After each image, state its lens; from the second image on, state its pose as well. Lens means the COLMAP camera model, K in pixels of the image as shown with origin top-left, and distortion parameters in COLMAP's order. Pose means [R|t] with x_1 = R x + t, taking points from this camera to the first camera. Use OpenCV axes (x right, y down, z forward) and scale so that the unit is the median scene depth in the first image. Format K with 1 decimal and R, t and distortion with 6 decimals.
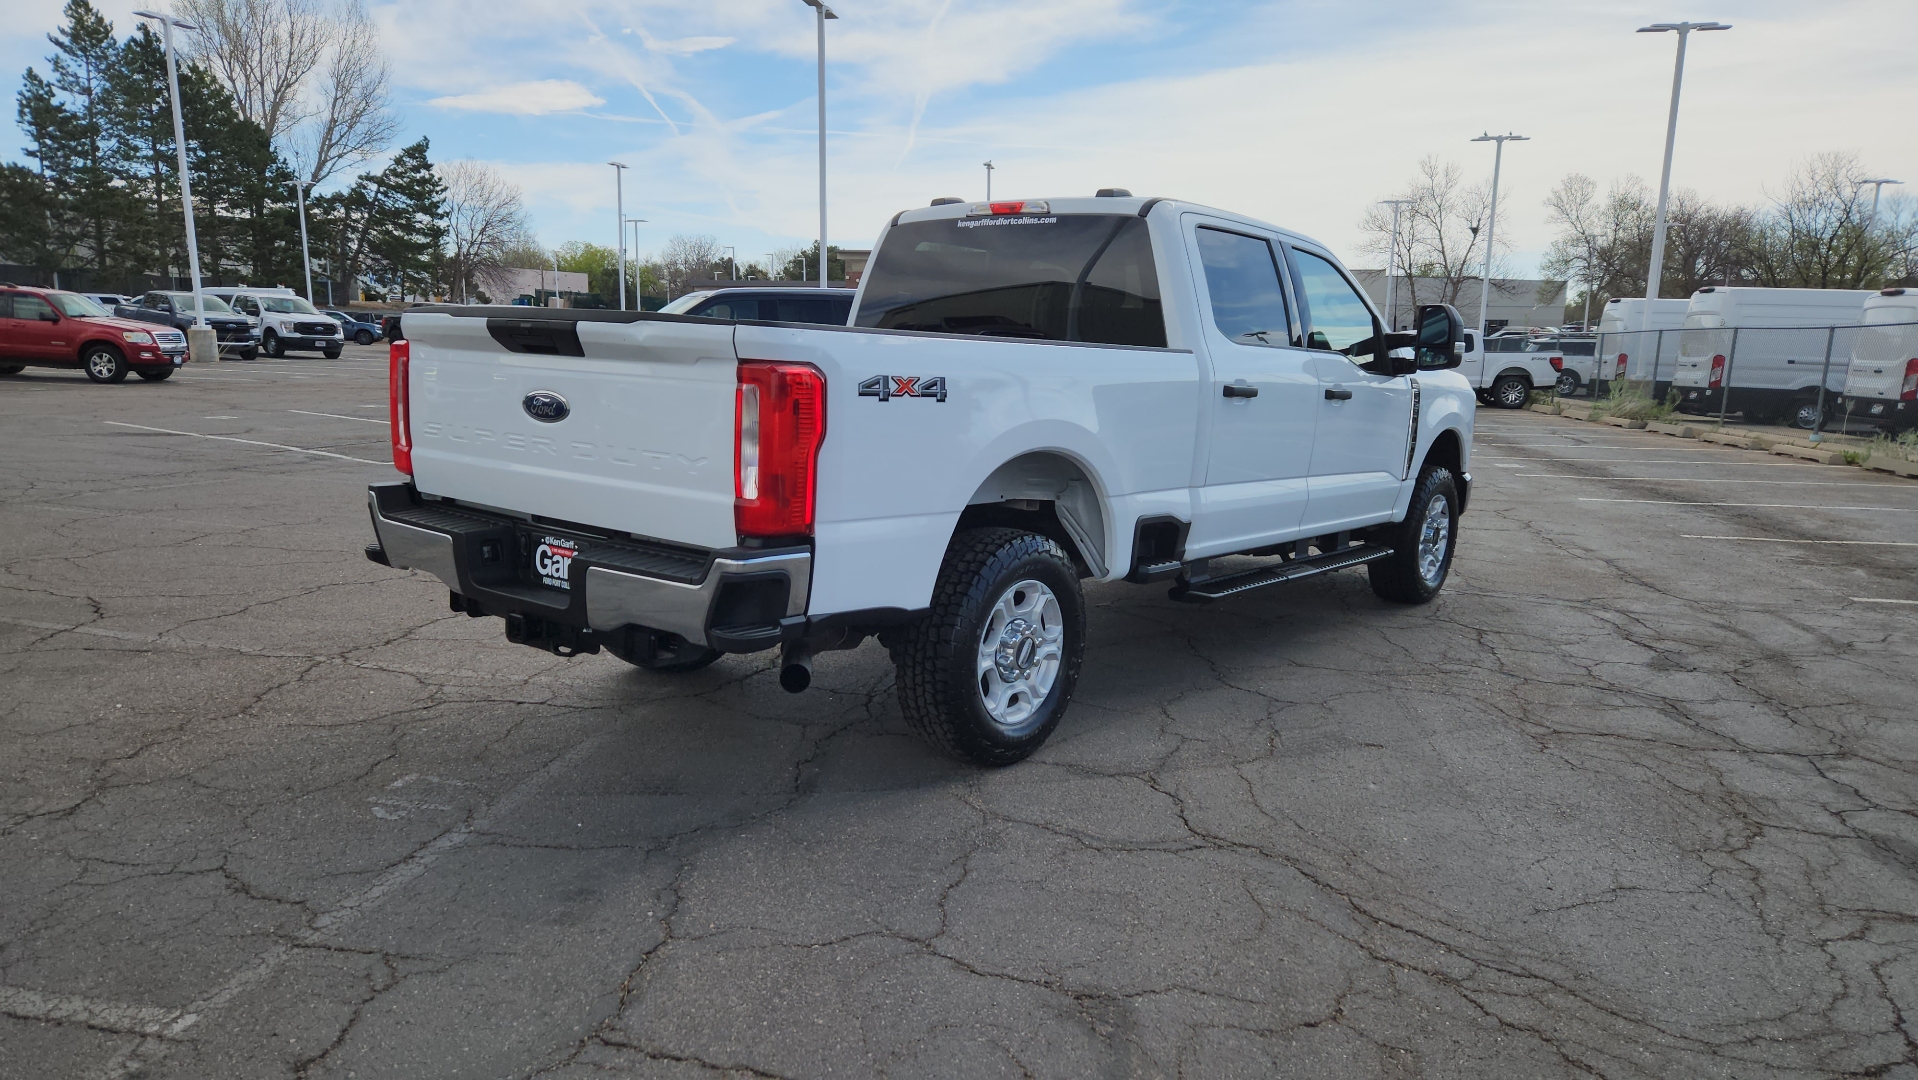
lens RADIAL K [[1277.9, 0, 936.2], [0, 1277.9, 555.0], [0, 0, 1]] dist [0.077516, -0.064485]
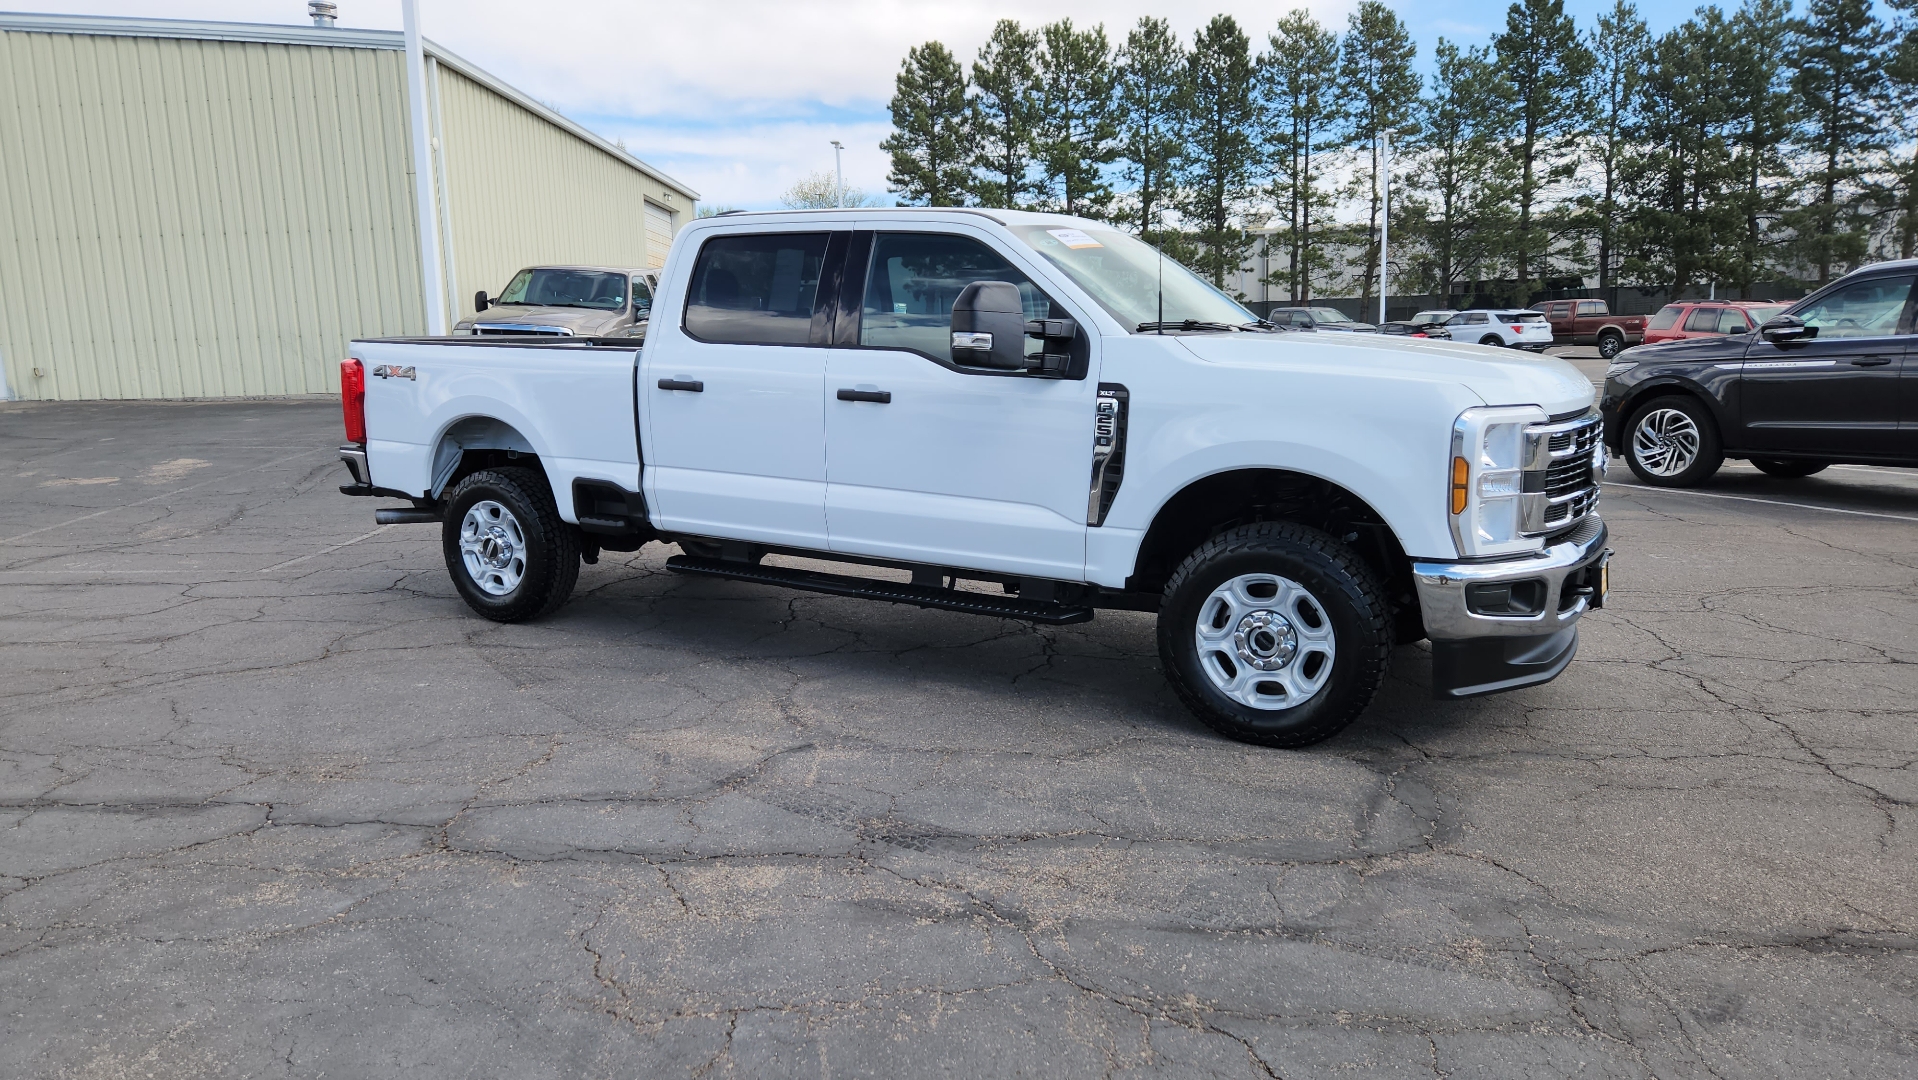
lens RADIAL K [[1284.8, 0, 919.9], [0, 1284.8, 544.7], [0, 0, 1]] dist [0.070889, -0.055688]
pose [[0.127584, 0.131347, -0.983092, 1.341350], [-0.150443, 0.982286, 0.111715, -0.144284], [0.980352, 0.133646, 0.145084, 1.035053]]
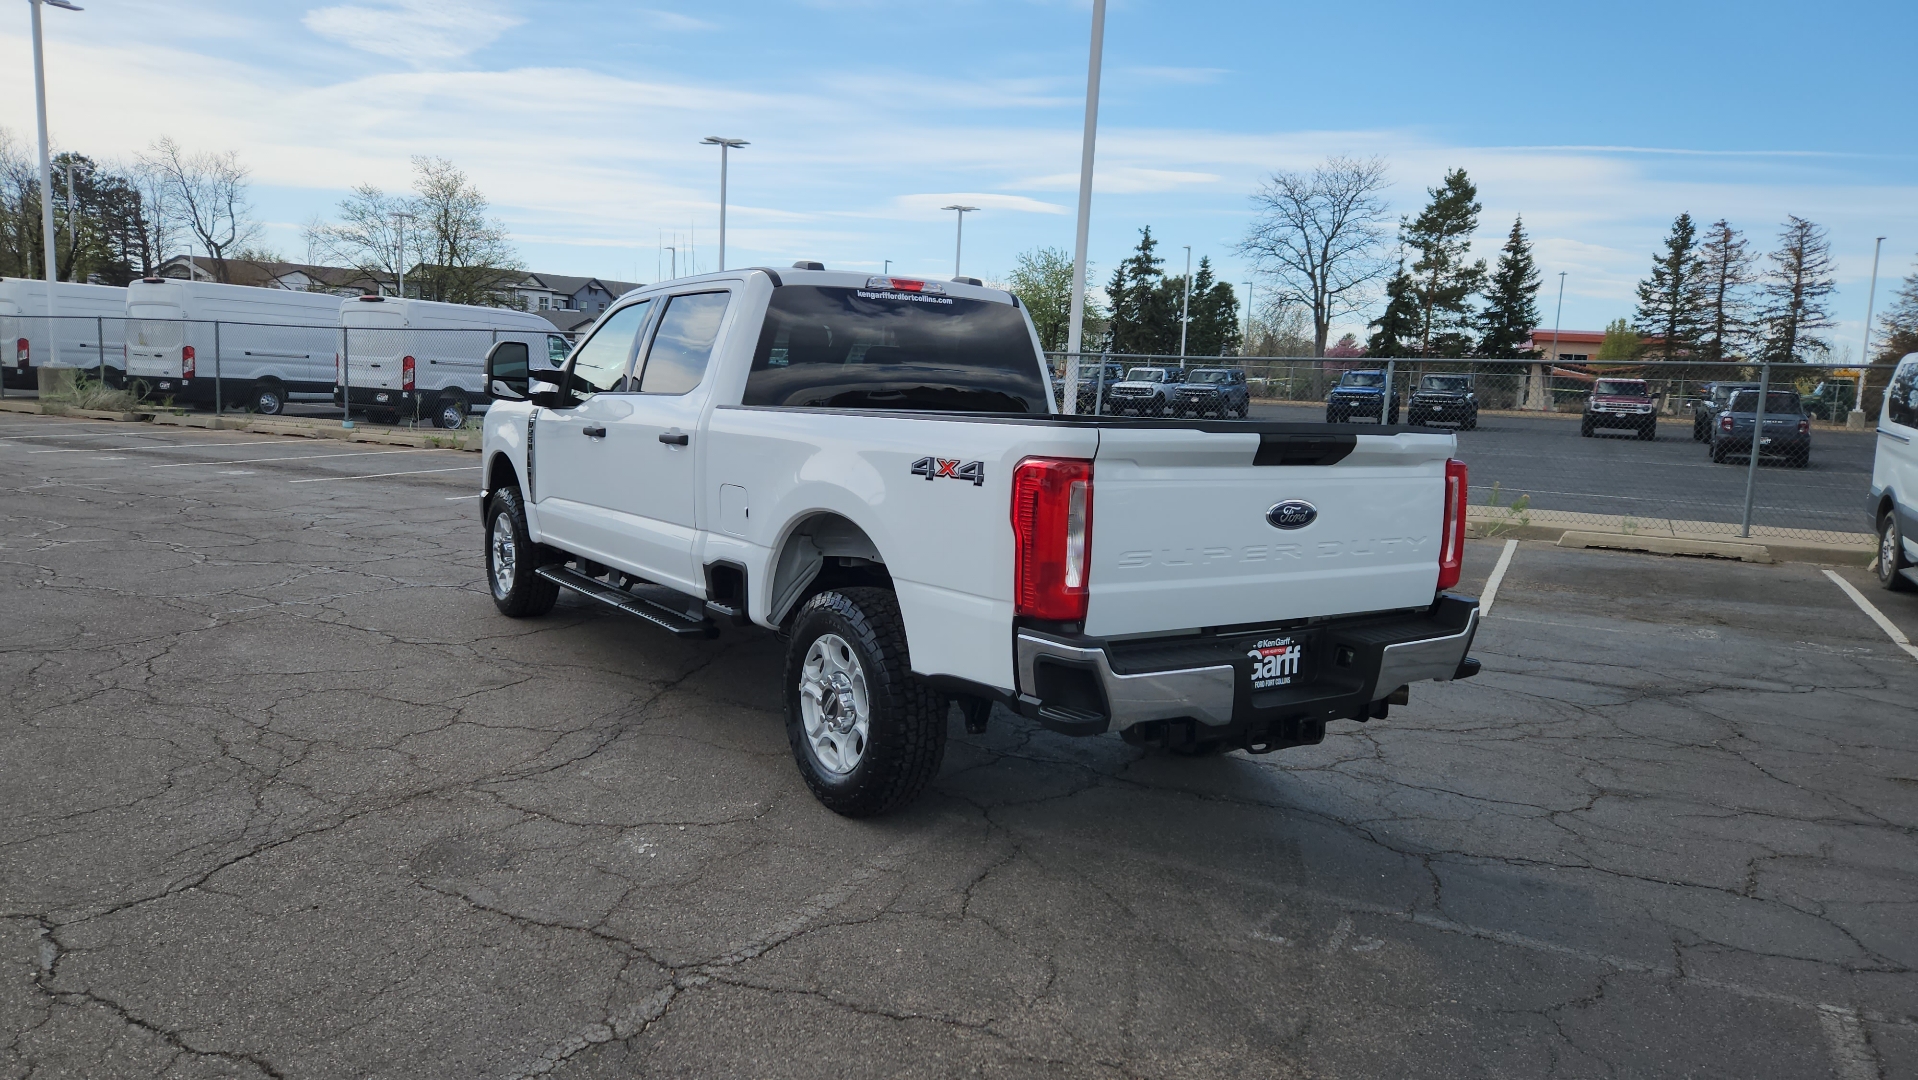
lens RADIAL K [[1277.9, 0, 917.1], [0, 1277.9, 516.6], [0, 0, 1]] dist [0.077516, -0.064485]
pose [[0.295538, -0.122667, 0.947423, -1.007916], [0.126361, 0.988028, 0.088507, -0.178494], [-0.946937, 0.093560, 0.307500, 0.706573]]
